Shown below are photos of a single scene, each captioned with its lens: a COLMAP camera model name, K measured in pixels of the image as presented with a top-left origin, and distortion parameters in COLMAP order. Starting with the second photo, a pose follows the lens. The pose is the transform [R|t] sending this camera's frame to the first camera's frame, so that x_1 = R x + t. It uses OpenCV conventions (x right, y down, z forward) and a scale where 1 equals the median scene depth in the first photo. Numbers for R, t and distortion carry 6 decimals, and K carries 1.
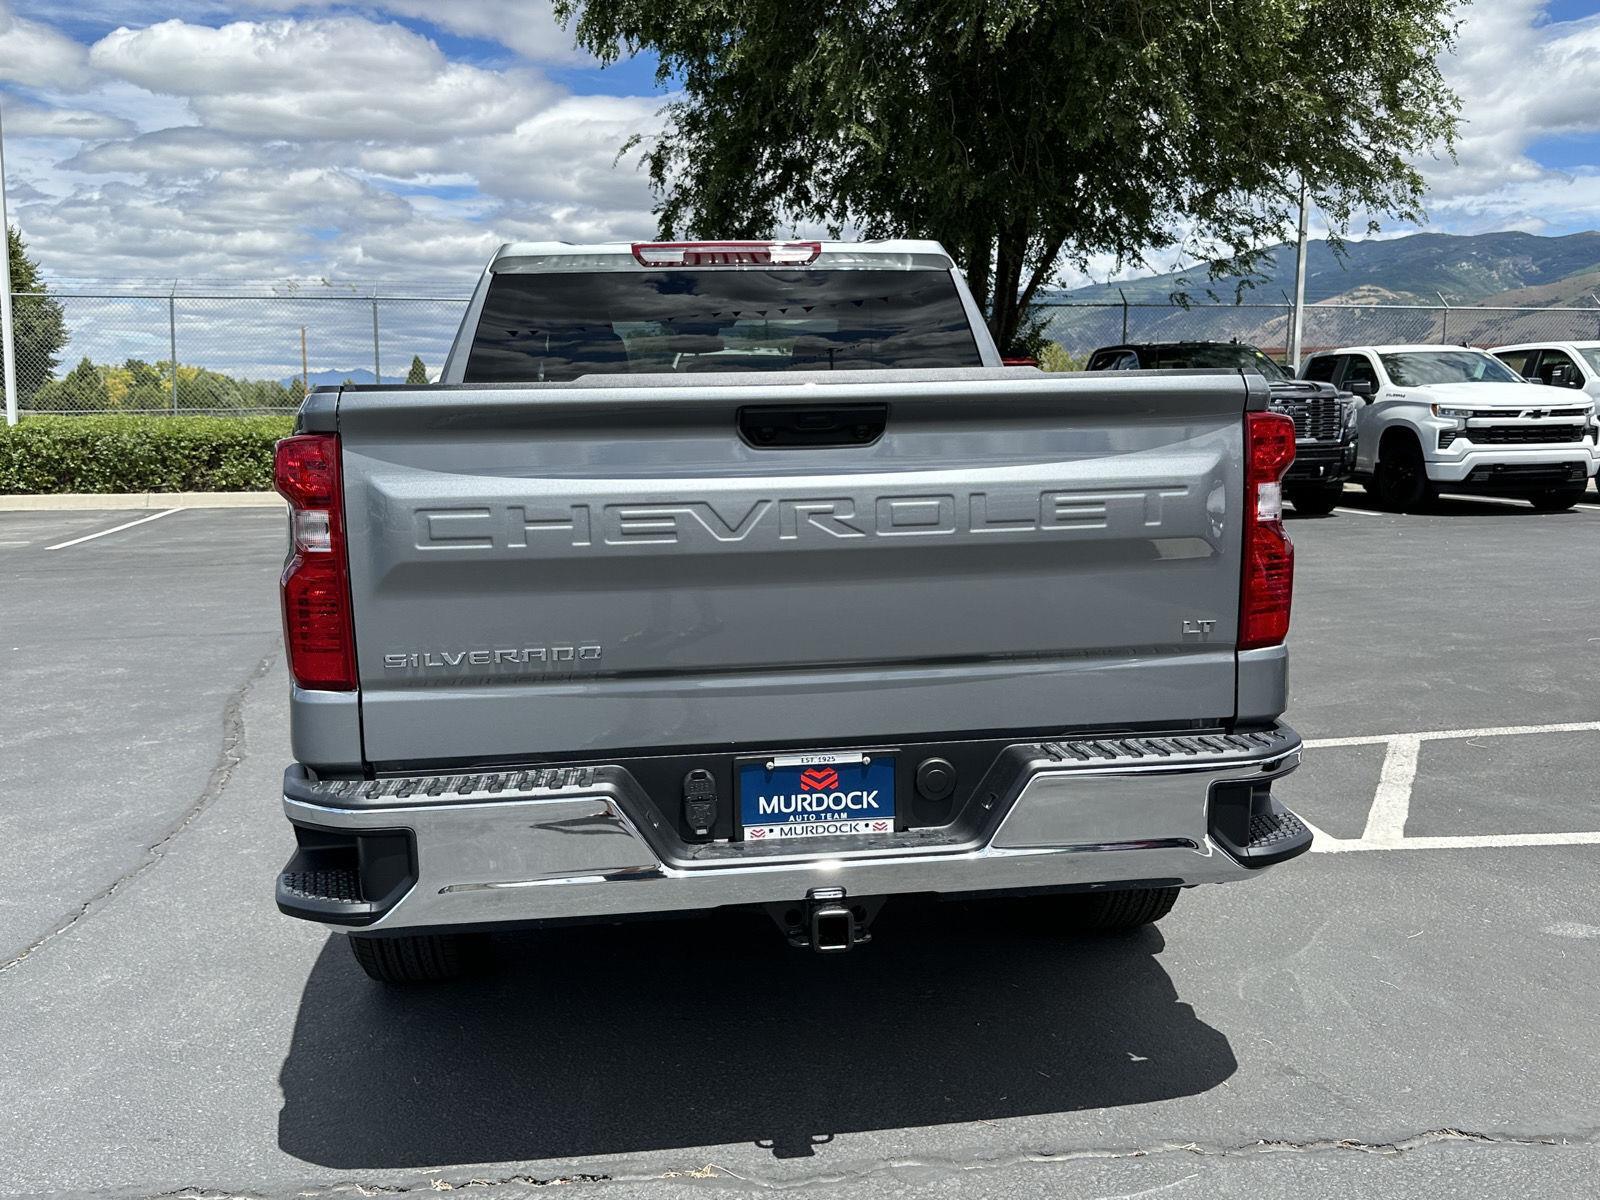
lens RADIAL K [[1377.3, 0, 804.7], [0, 1377.3, 575.8], [0, 0, 1]] dist [0.109405, -0.160140]
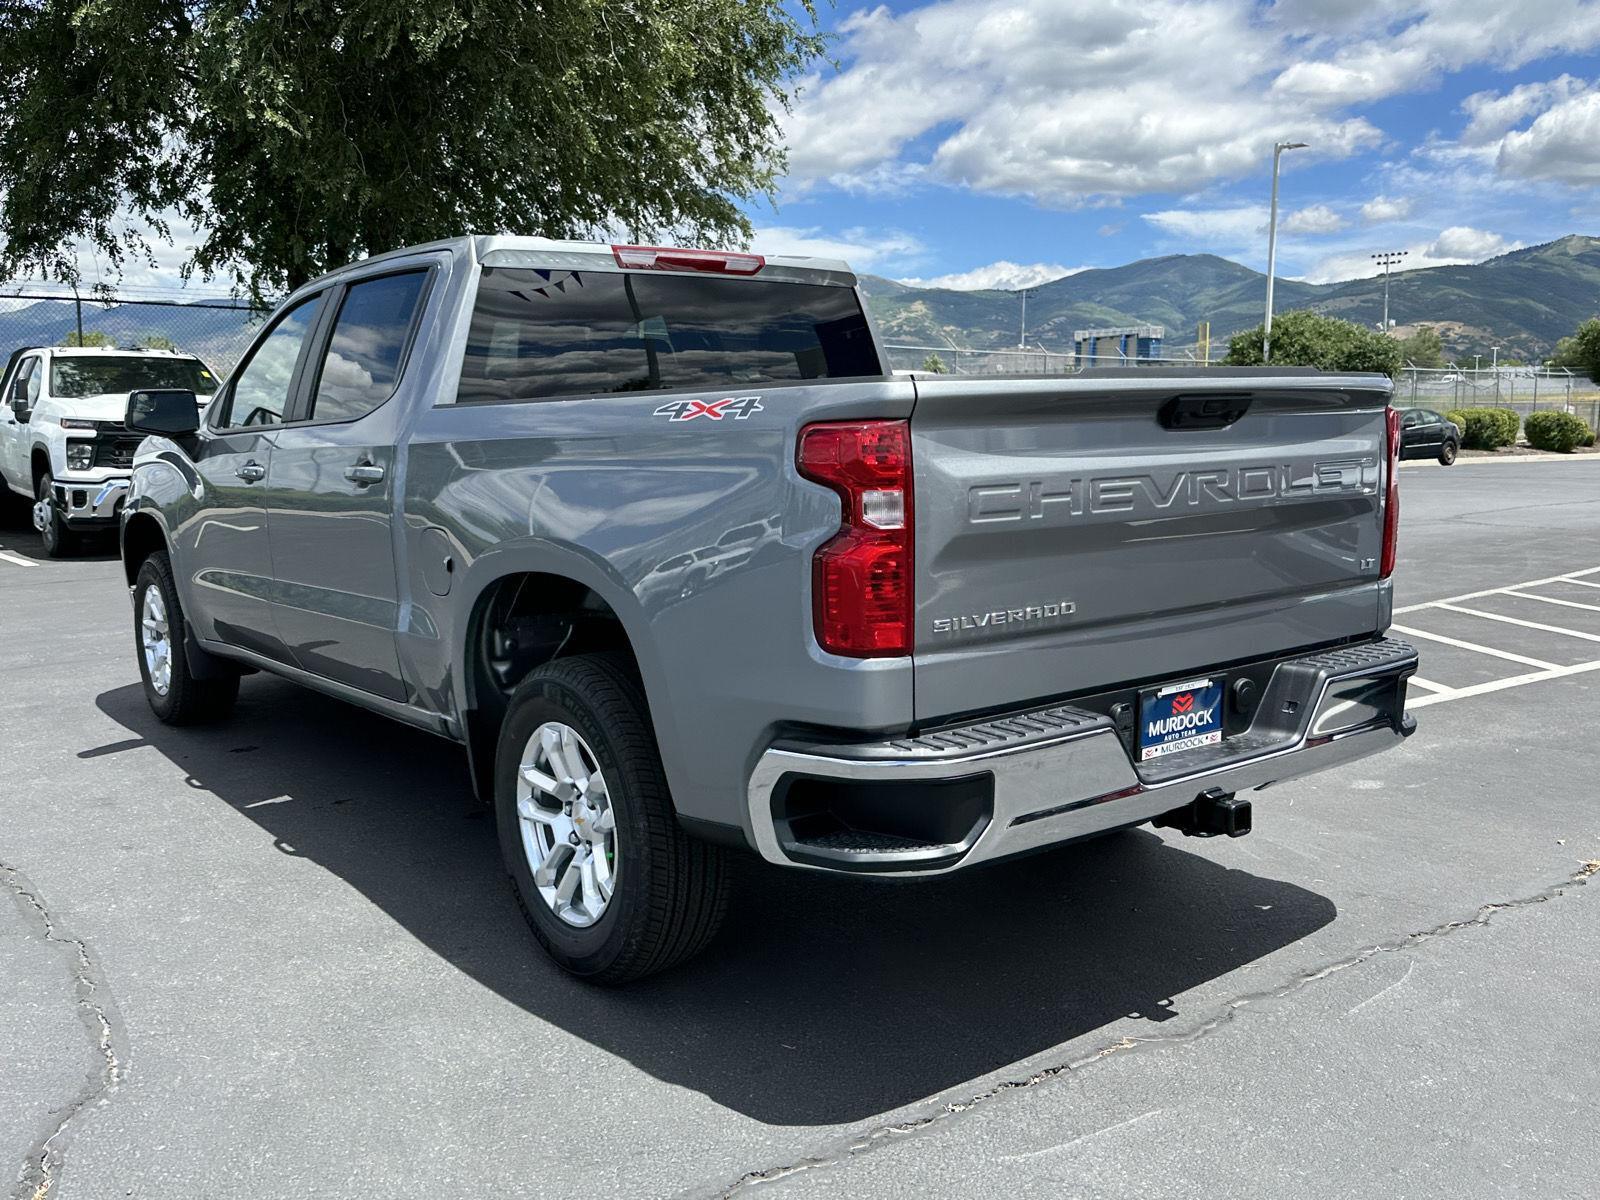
lens RADIAL K [[1387.6, 0, 793.5], [0, 1387.6, 579.9], [0, 0, 1]] dist [0.125180, -0.232617]
pose [[0.864443, -0.054764, 0.499739, -0.893196], [0.060822, 0.998140, 0.004172, 0.012529], [-0.499038, 0.026789, 0.866166, 0.098310]]
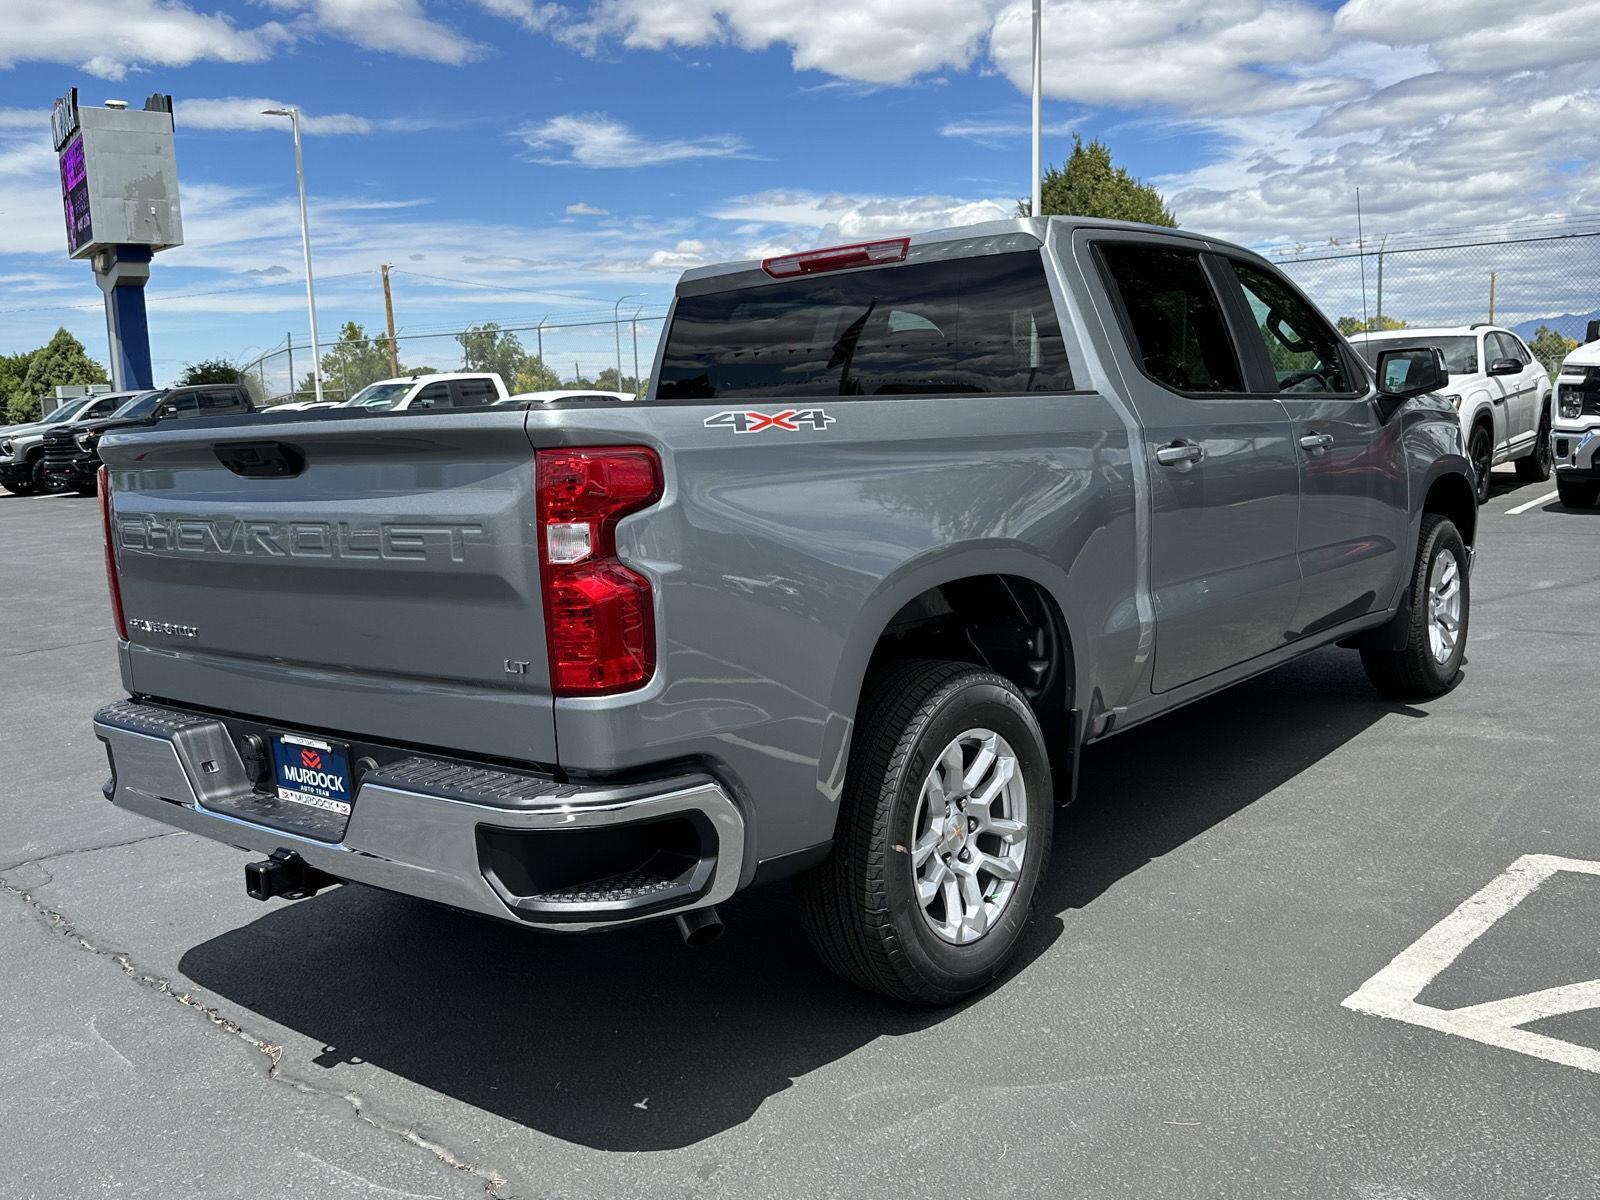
lens RADIAL K [[1387.8, 0, 800.0], [0, 1387.8, 600.0], [0, 0, 1]] dist [0.156974, -0.368283]
pose [[0.688444, 0.082174, -0.720619, 1.146417], [-0.048181, 0.996548, 0.067609, -0.088534], [0.723687, -0.011825, 0.690027, 0.472723]]
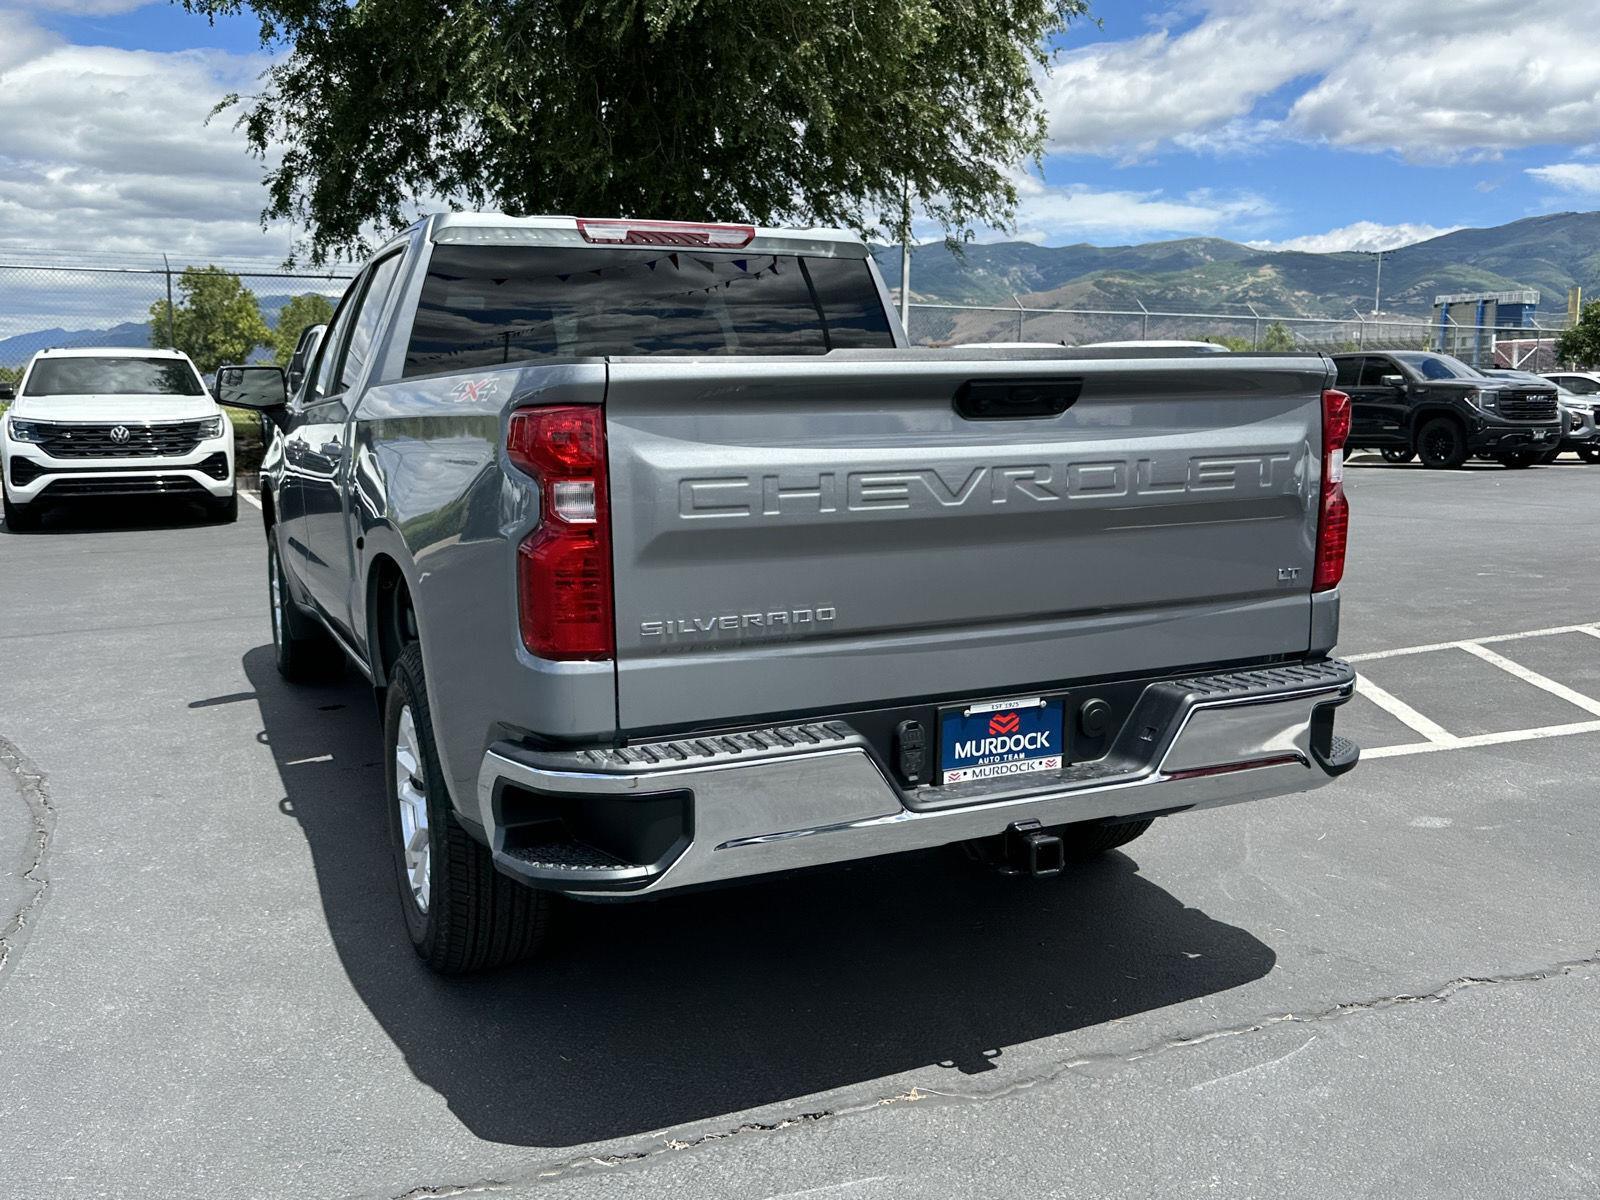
lens RADIAL K [[1387.6, 0, 793.5], [0, 1387.6, 579.9], [0, 0, 1]] dist [0.125180, -0.232617]
pose [[0.955572, -0.031605, 0.293059, -0.465869], [0.028908, 0.999490, 0.013531, 0.013924], [-0.293338, -0.004458, 0.955998, -0.004166]]
